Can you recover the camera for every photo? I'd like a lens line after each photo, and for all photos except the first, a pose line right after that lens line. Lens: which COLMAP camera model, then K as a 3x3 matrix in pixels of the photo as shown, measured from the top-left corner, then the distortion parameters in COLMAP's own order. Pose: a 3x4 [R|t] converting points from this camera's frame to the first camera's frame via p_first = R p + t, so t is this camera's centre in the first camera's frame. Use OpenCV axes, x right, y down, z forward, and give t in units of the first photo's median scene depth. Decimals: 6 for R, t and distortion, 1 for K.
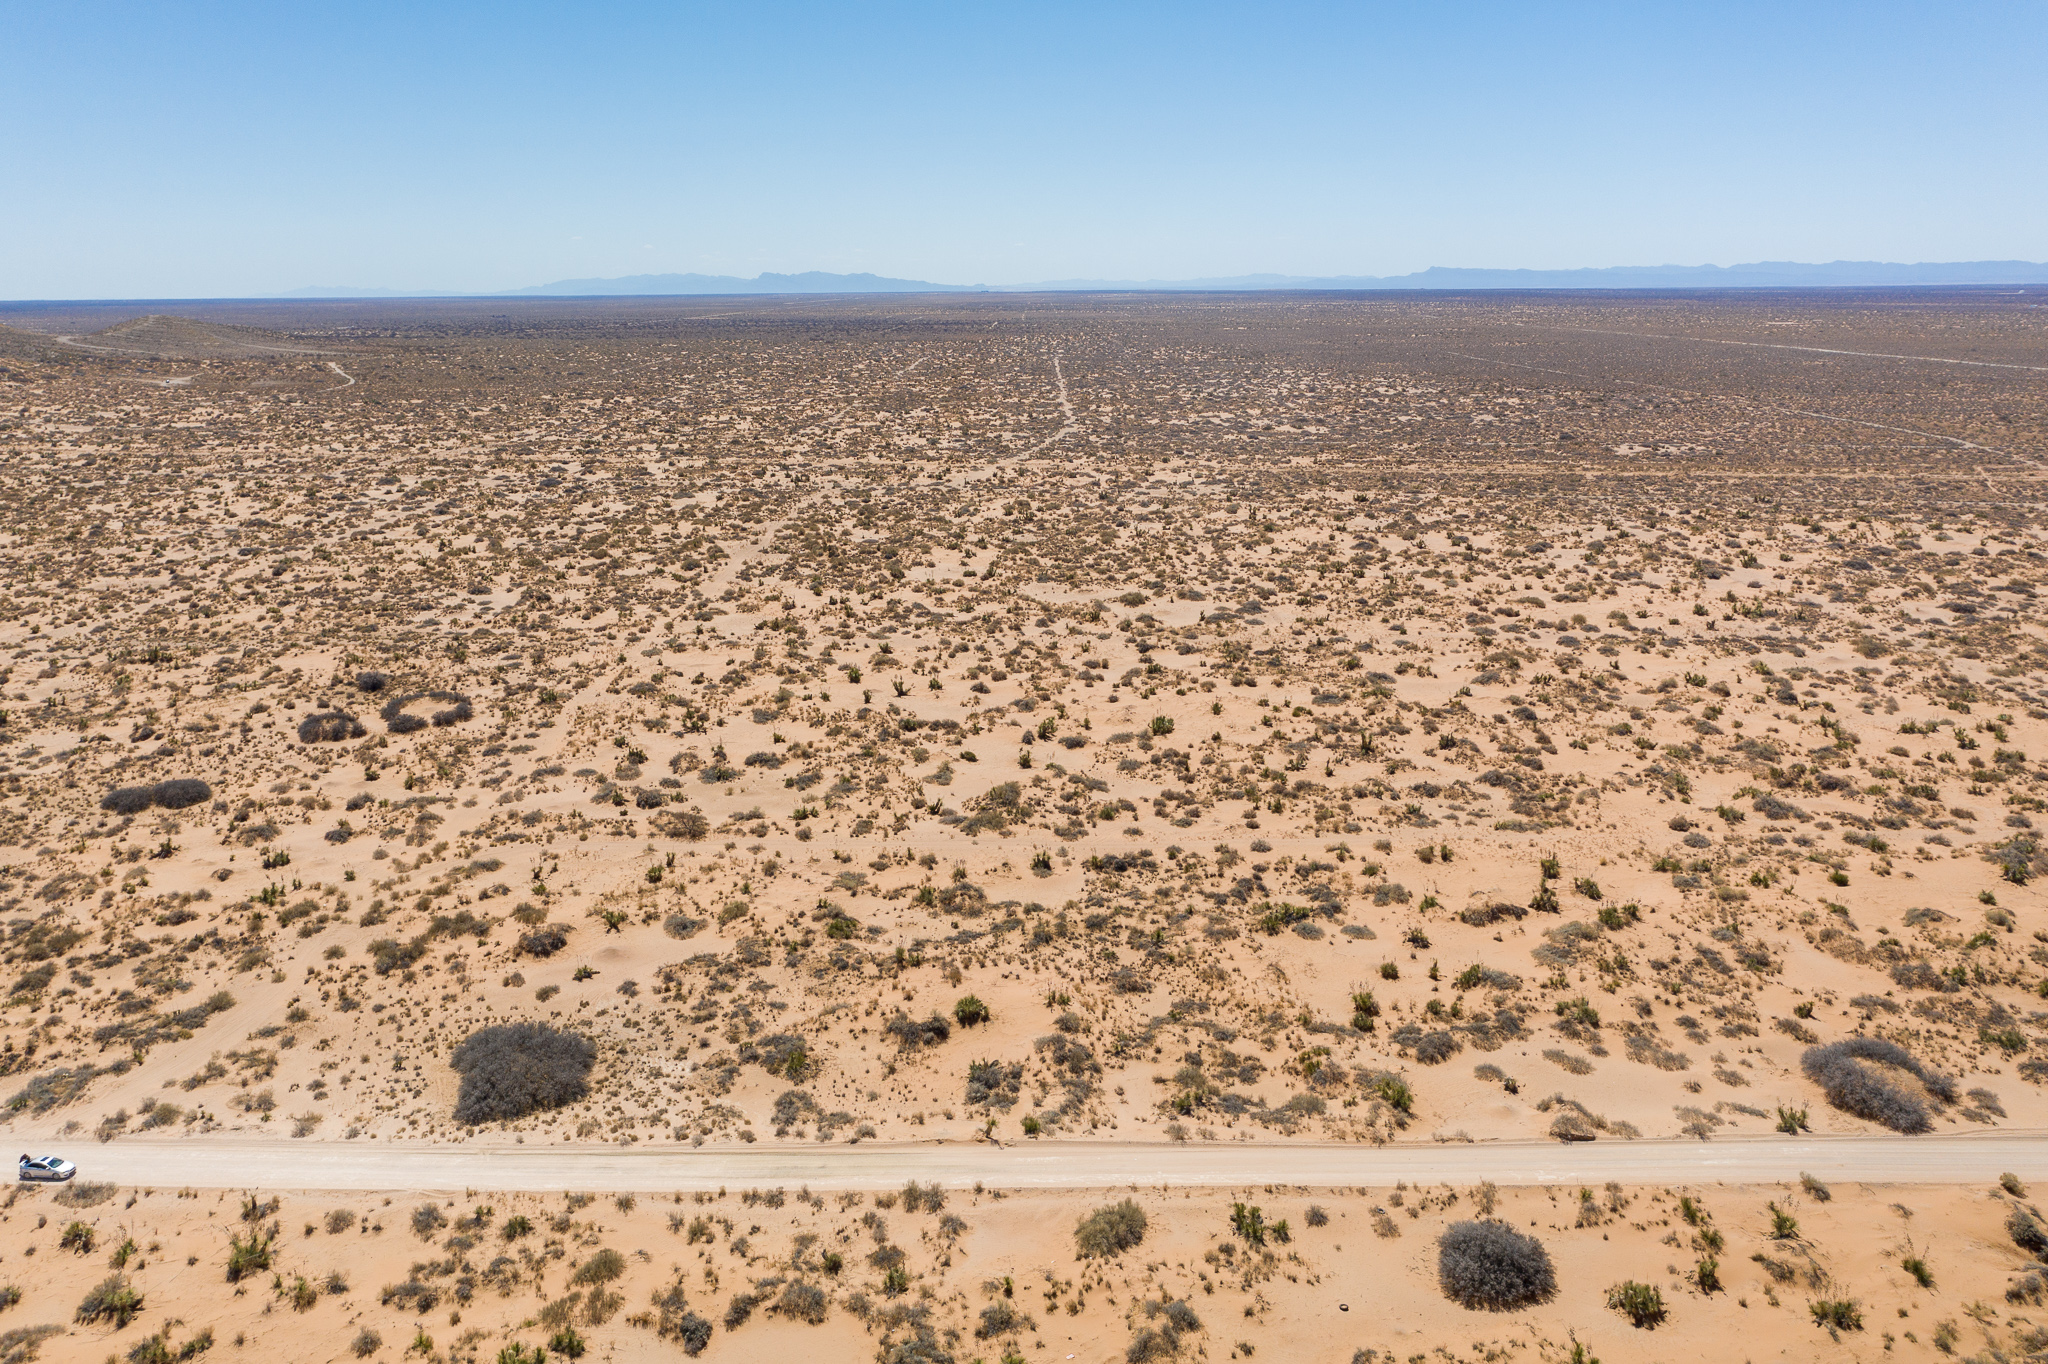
lens RADIAL K [[1637.2, 0, 1024.0], [0, 1637.2, 682.0], [0, 0, 1]] dist [0.005709, 0.003441]
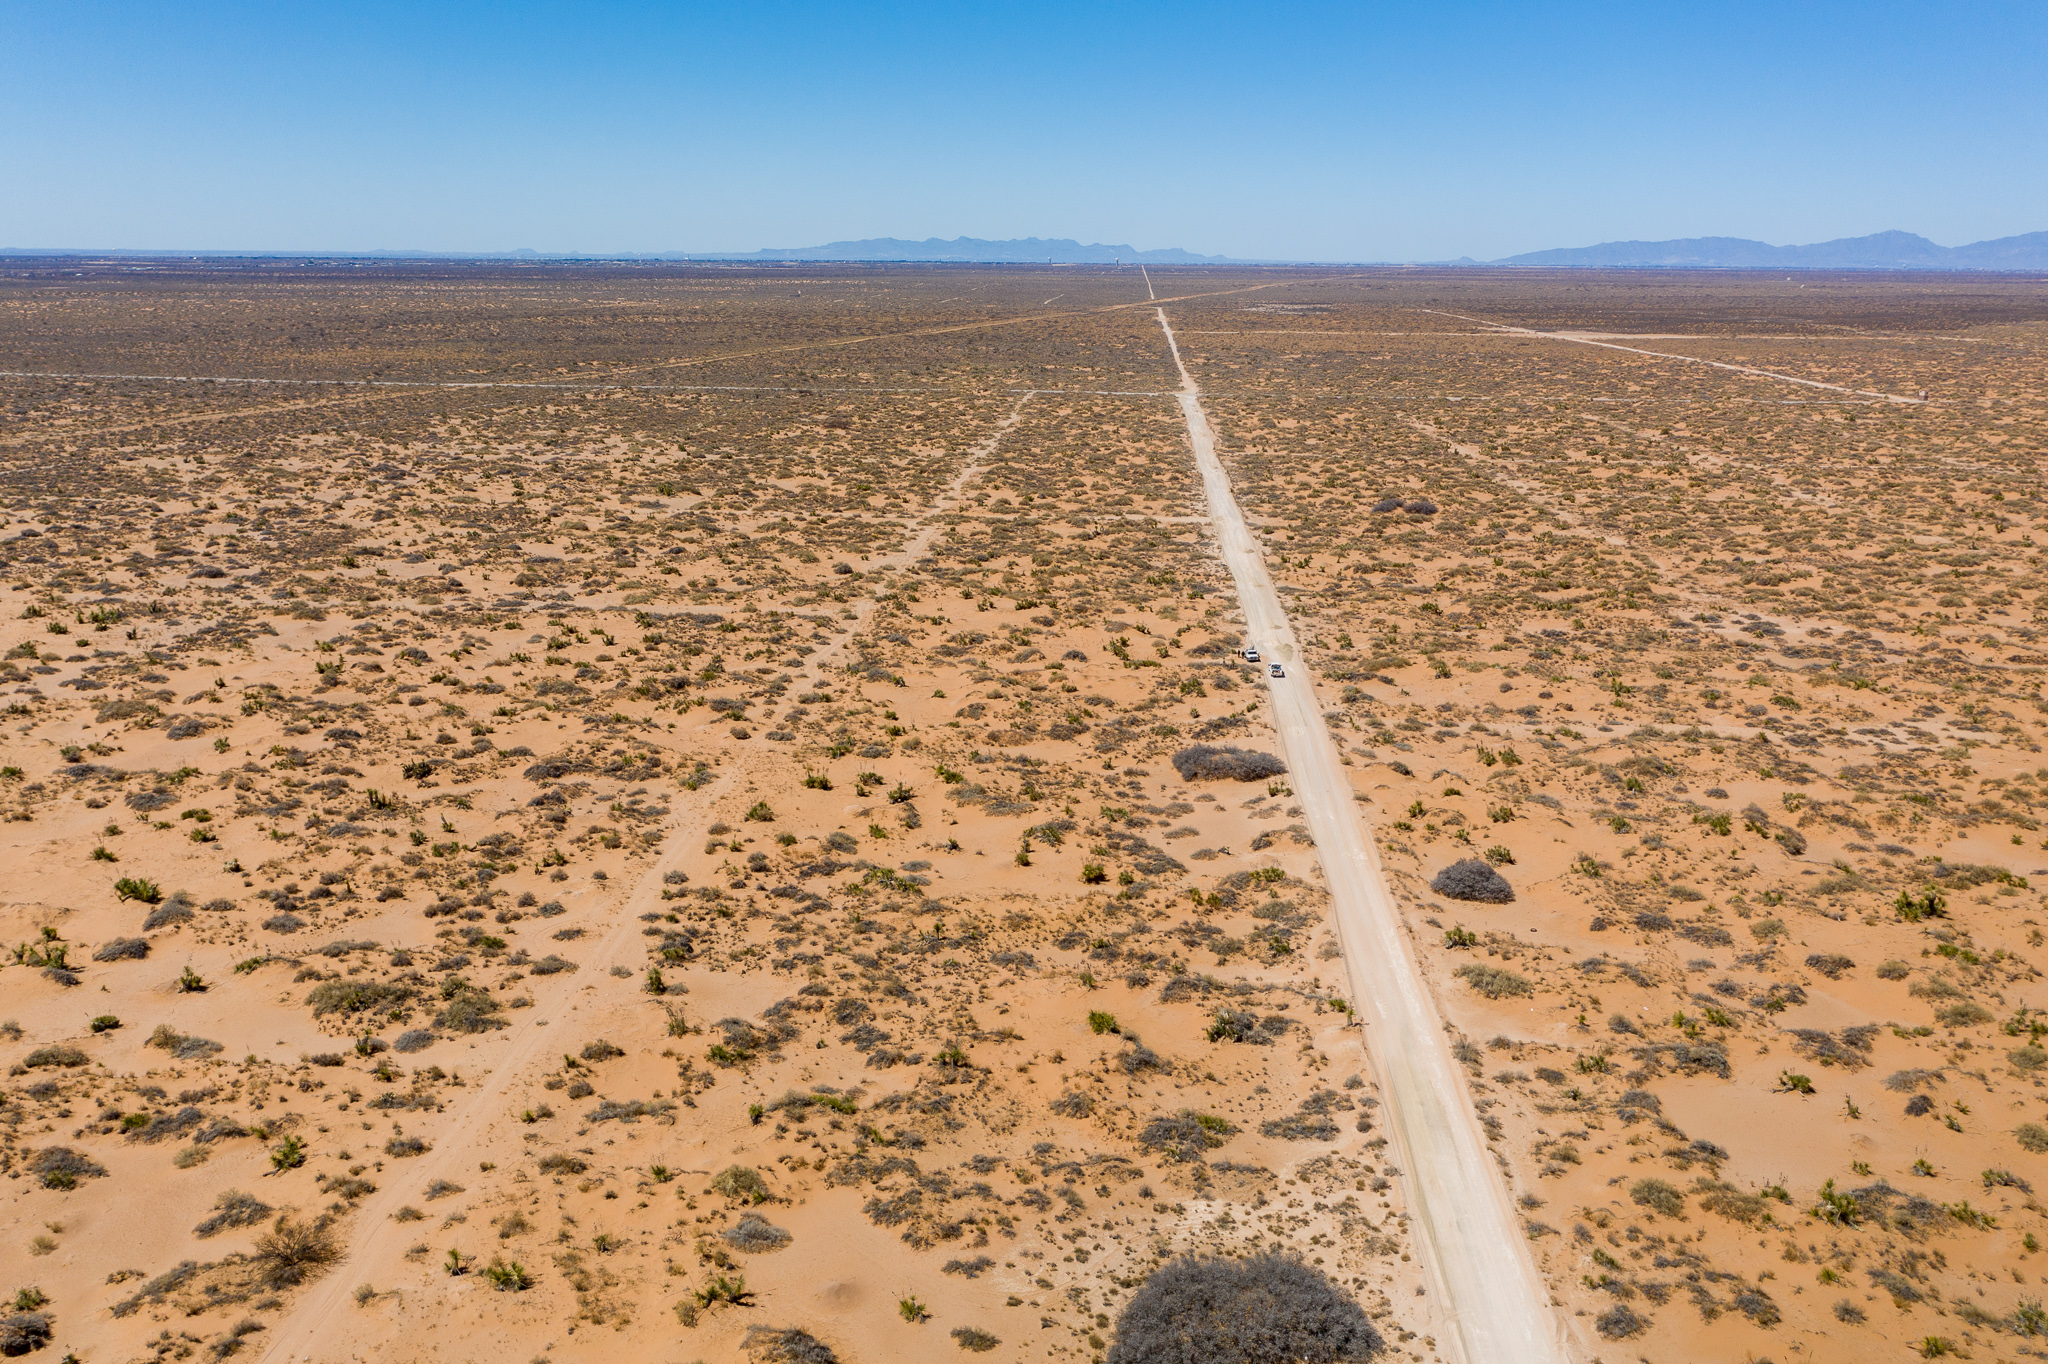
lens RADIAL K [[1637.2, 0, 1024.0], [0, 1637.2, 682.0], [0, 0, 1]] dist [0.005709, 0.003441]
pose [[0.044311, -0.236837, 0.970538, -1.066280], [0.229182, 0.947993, 0.220872, -0.242227], [-0.972374, 0.212643, 0.096286, 1.075278]]
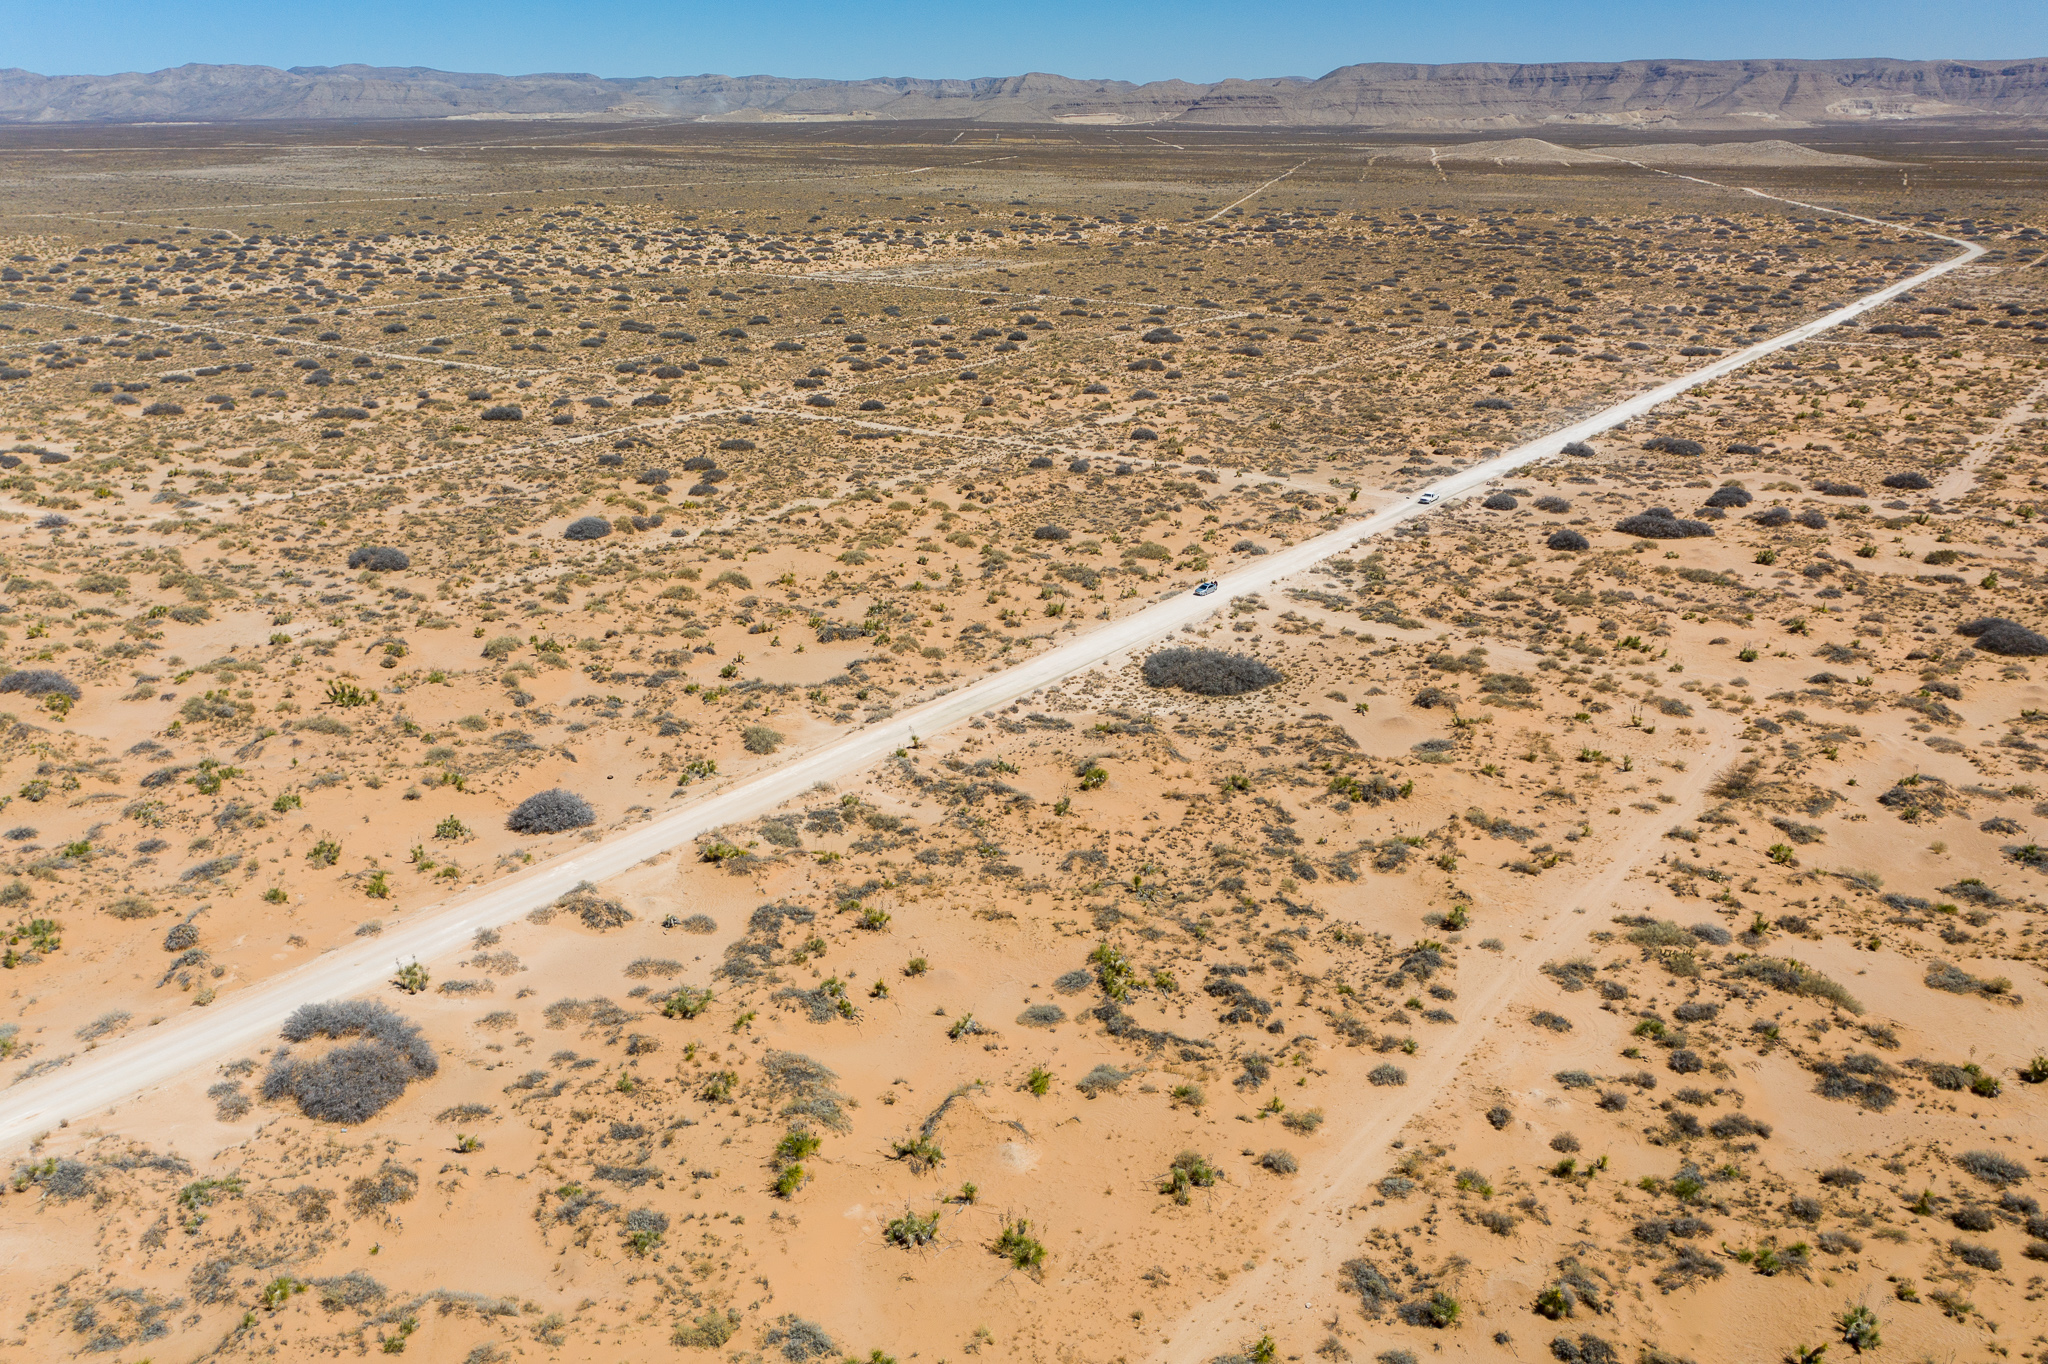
lens RADIAL K [[1637.2, 0, 1024.0], [0, 1637.2, 682.0], [0, 0, 1]] dist [0.005709, 0.003441]
pose [[-0.570527, 0.281069, -0.771686, 0.984485], [-0.186380, 0.870789, 0.454961, -0.417230], [0.799851, 0.403394, -0.444423, 1.685661]]
